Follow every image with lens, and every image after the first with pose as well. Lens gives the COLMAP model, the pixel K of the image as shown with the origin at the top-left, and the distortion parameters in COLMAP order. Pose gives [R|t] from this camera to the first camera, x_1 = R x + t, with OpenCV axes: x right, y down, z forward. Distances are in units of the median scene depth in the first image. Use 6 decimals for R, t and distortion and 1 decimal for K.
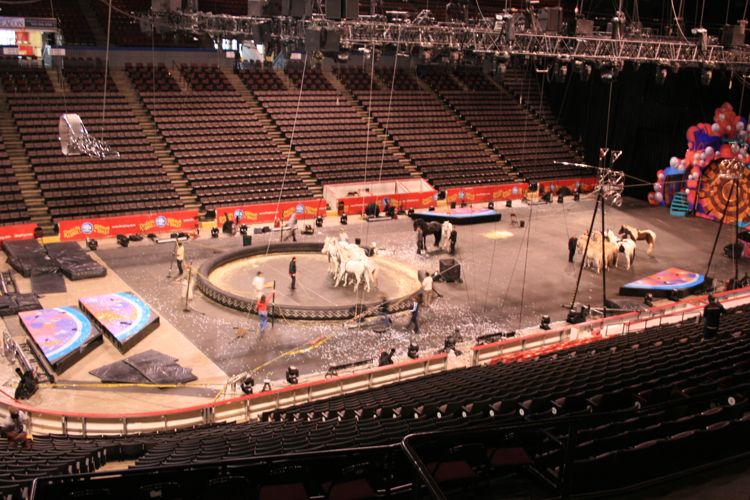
lens RADIAL K [[827.8, 0, 378.0], [0, 827.8, 249.8], [0, 0, 1]] dist [-0.071352, 0.000000]
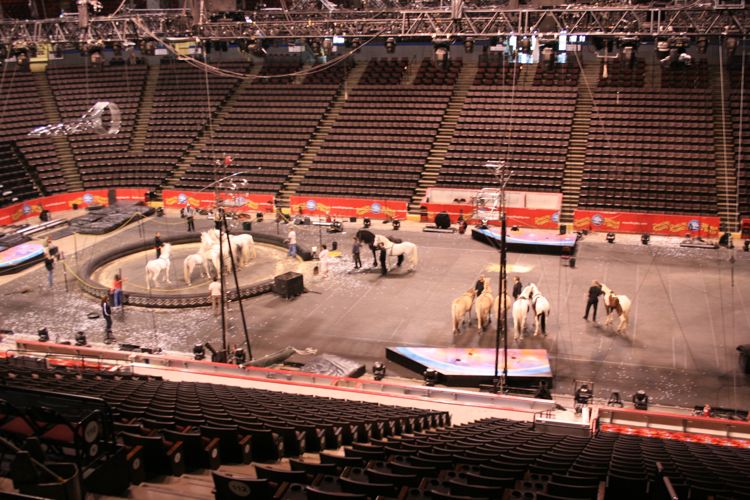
lens RADIAL K [[827.8, 0, 382.3], [0, 827.8, 246.0], [0, 0, 1]] dist [-0.071352, 0.000000]
pose [[0.639314, 0.153140, -0.753542, 0.540346], [-0.150150, 0.985966, 0.072986, -0.064474], [0.754144, 0.066483, 0.653335, 0.312347]]
